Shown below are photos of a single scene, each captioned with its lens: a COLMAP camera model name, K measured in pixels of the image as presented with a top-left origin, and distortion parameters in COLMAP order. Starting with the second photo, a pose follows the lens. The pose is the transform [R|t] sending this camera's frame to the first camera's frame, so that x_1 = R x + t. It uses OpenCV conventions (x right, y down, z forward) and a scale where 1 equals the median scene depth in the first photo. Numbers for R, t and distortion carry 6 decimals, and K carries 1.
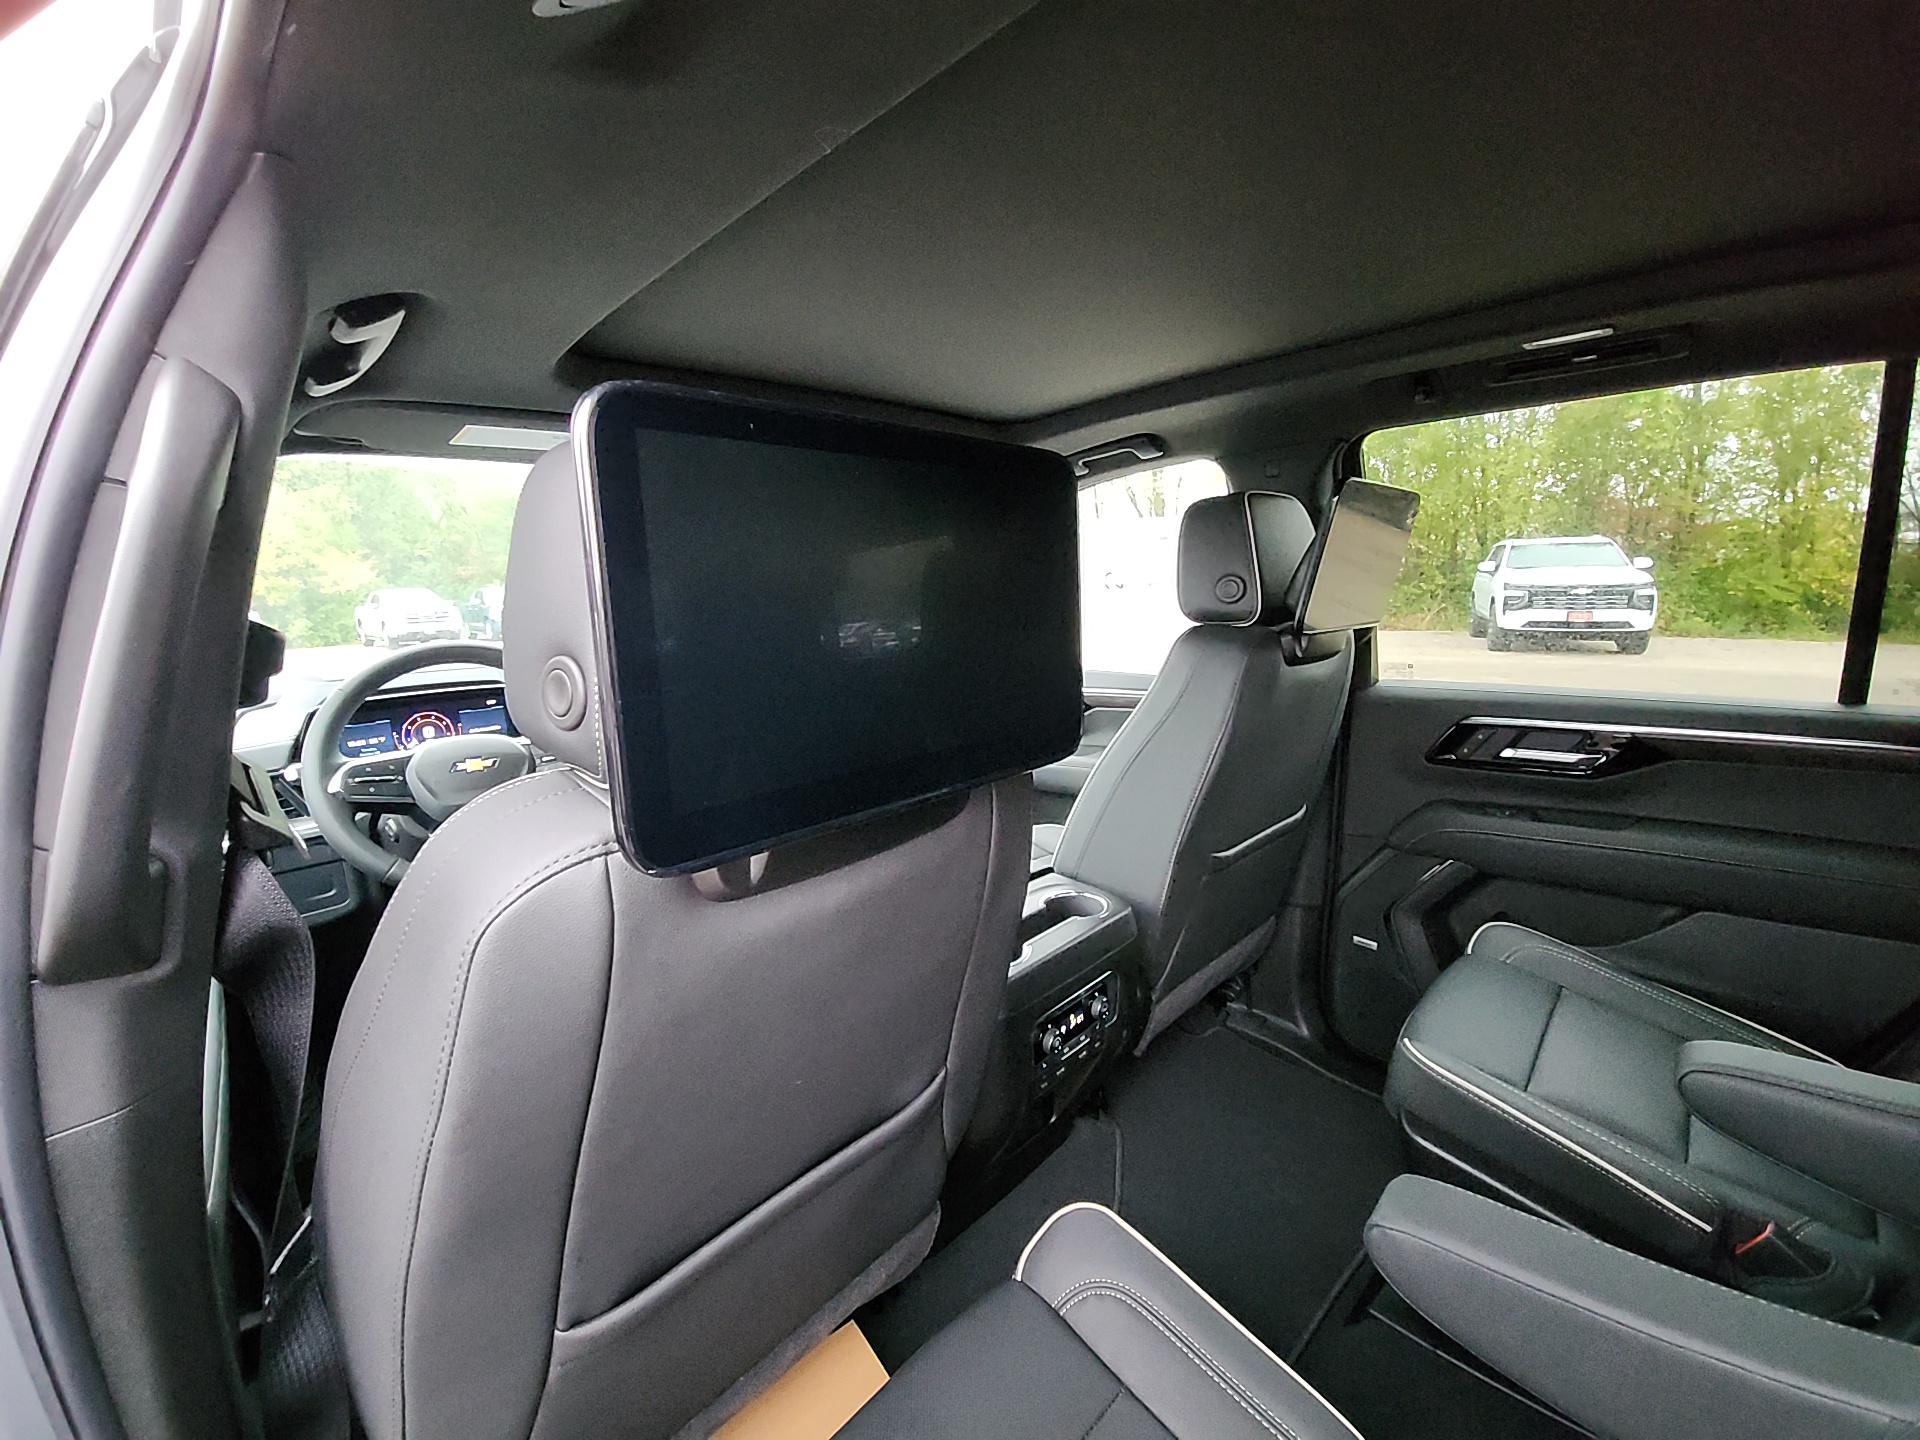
lens RADIAL K [[774.5, 0, 949.4], [0, 774.5, 698.7], [0, 0, 1]] dist [0.014950, -0.010142]
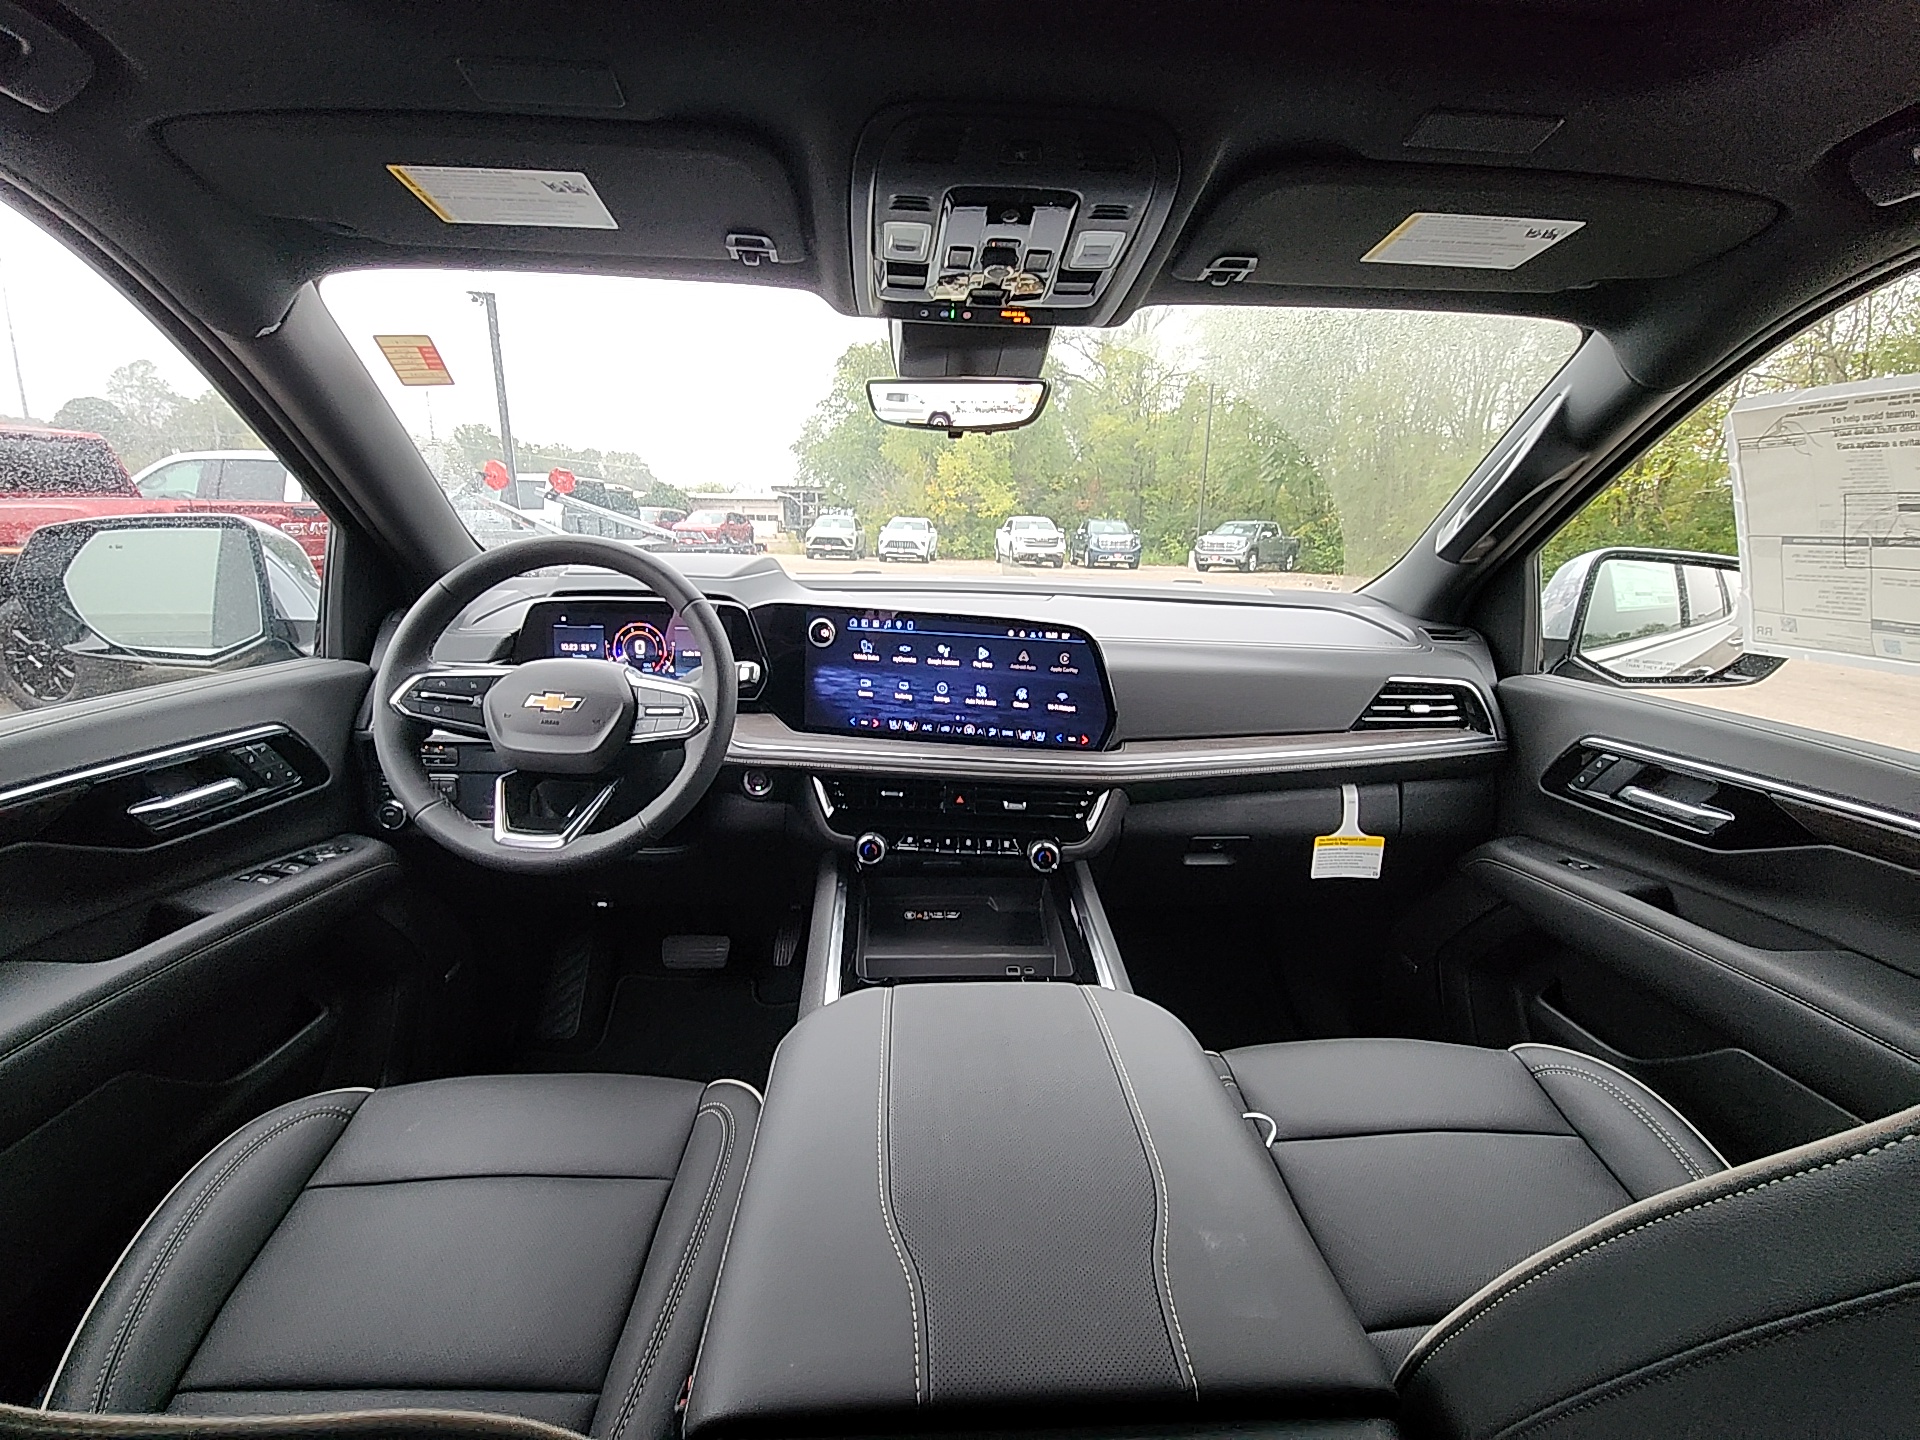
lens RADIAL K [[774.5, 0, 953.0], [0, 774.5, 697.7], [0, 0, 1]] dist [0.014950, -0.010142]
pose [[0.747905, 0.199404, -0.633148, 0.126015], [-0.153698, 0.979915, 0.127060, -0.061492], [0.645767, 0.002285, 0.763531, 0.574059]]
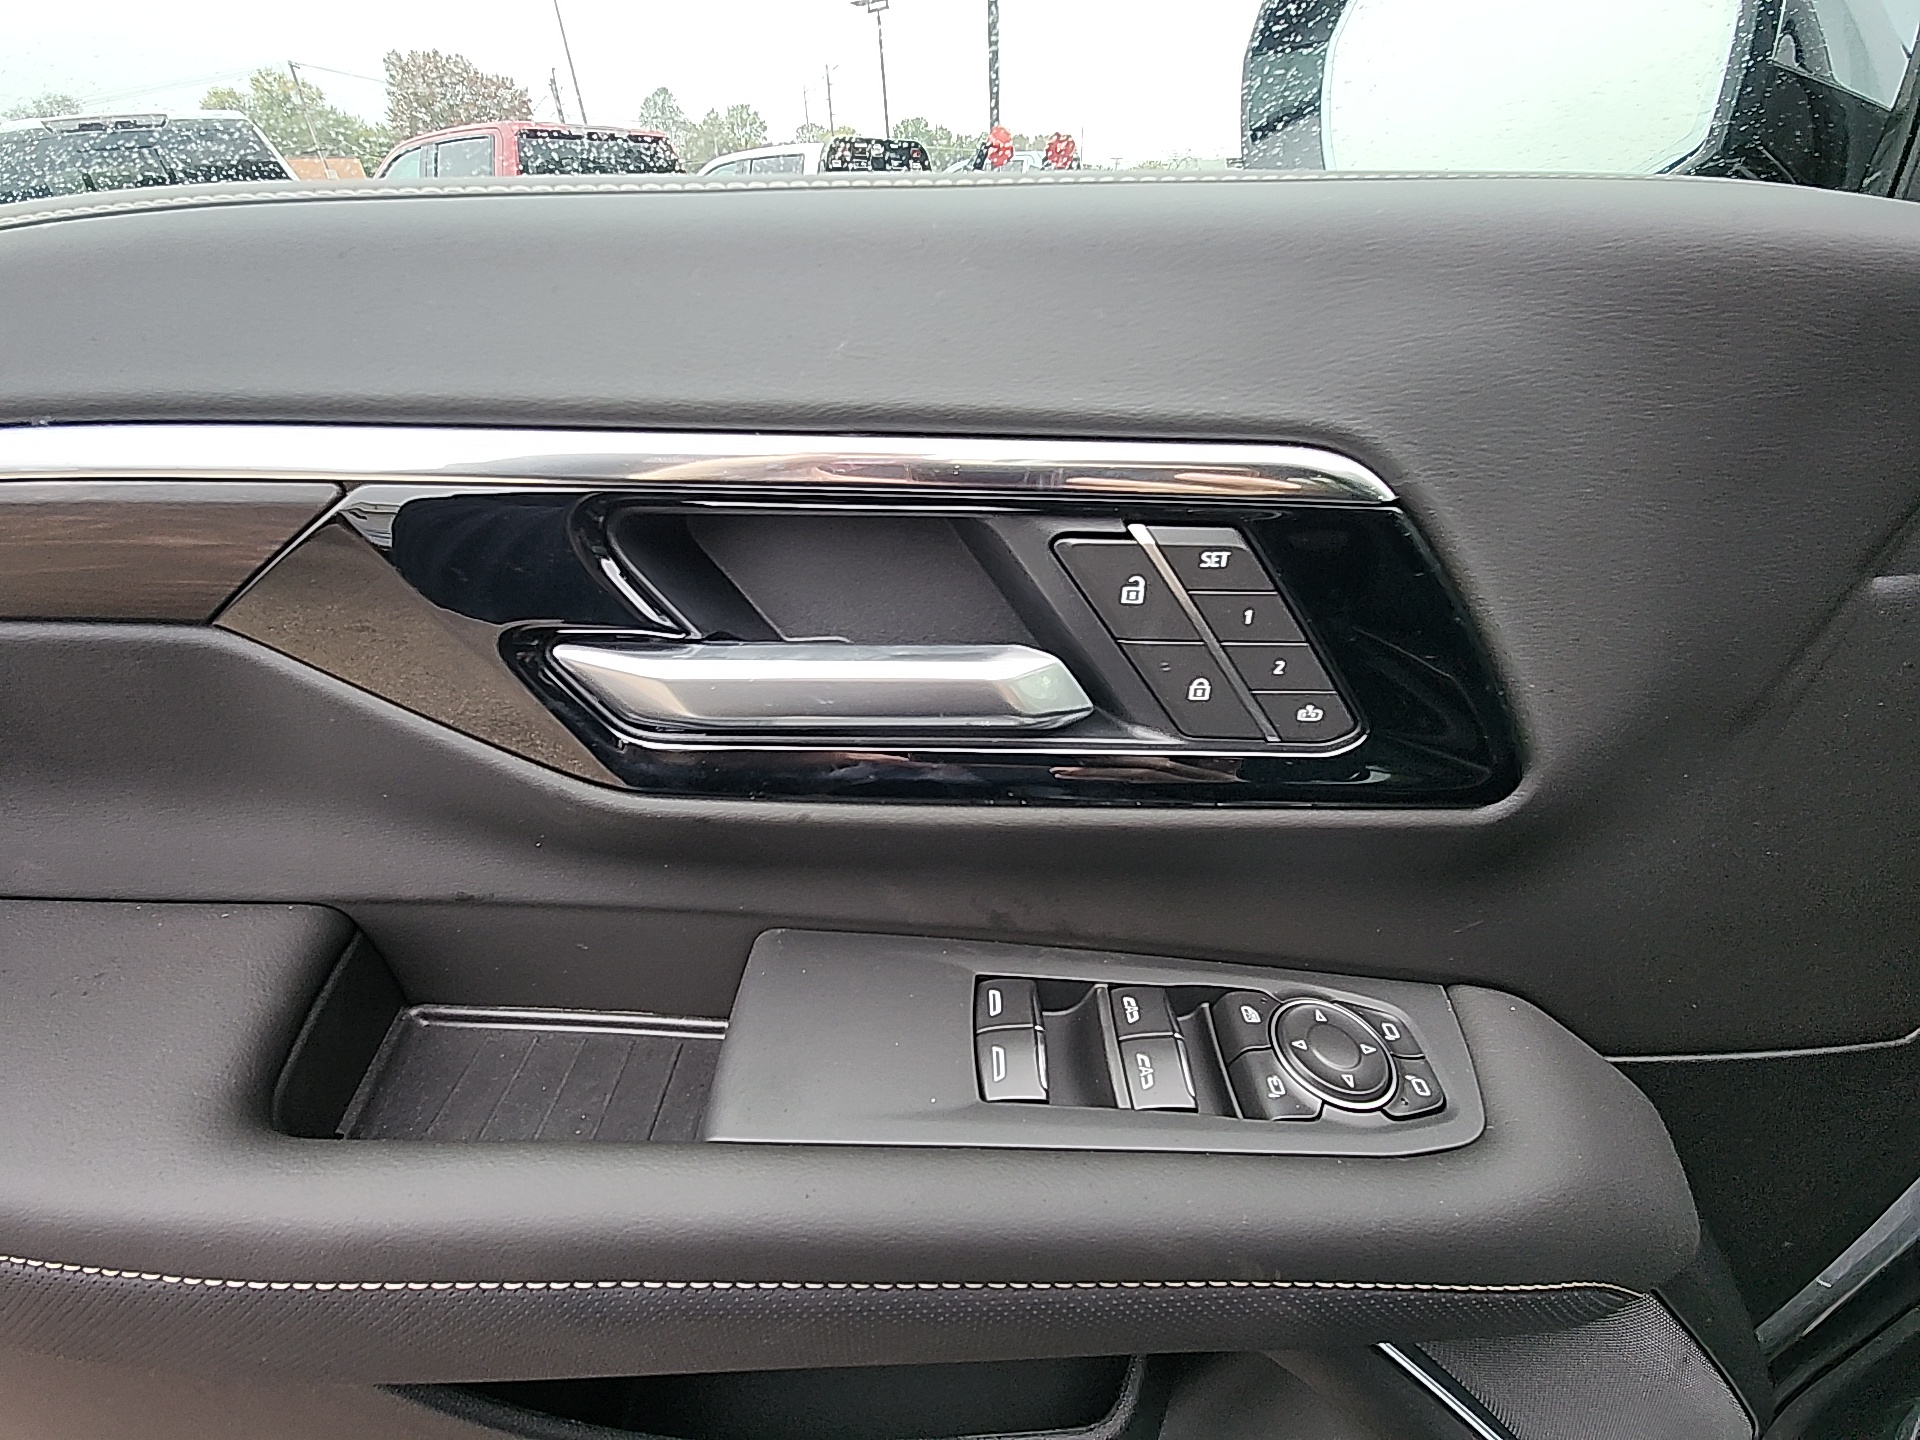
lens RADIAL K [[774.5, 0, 960.2], [0, 774.5, 722.2], [0, 0, 1]] dist [0.014950, -0.010142]
pose [[0.353792, 0.523979, -0.774775, -1.056633], [-0.123191, 0.847238, 0.516732, 0.219278], [0.927176, -0.087370, 0.364296, 0.634583]]
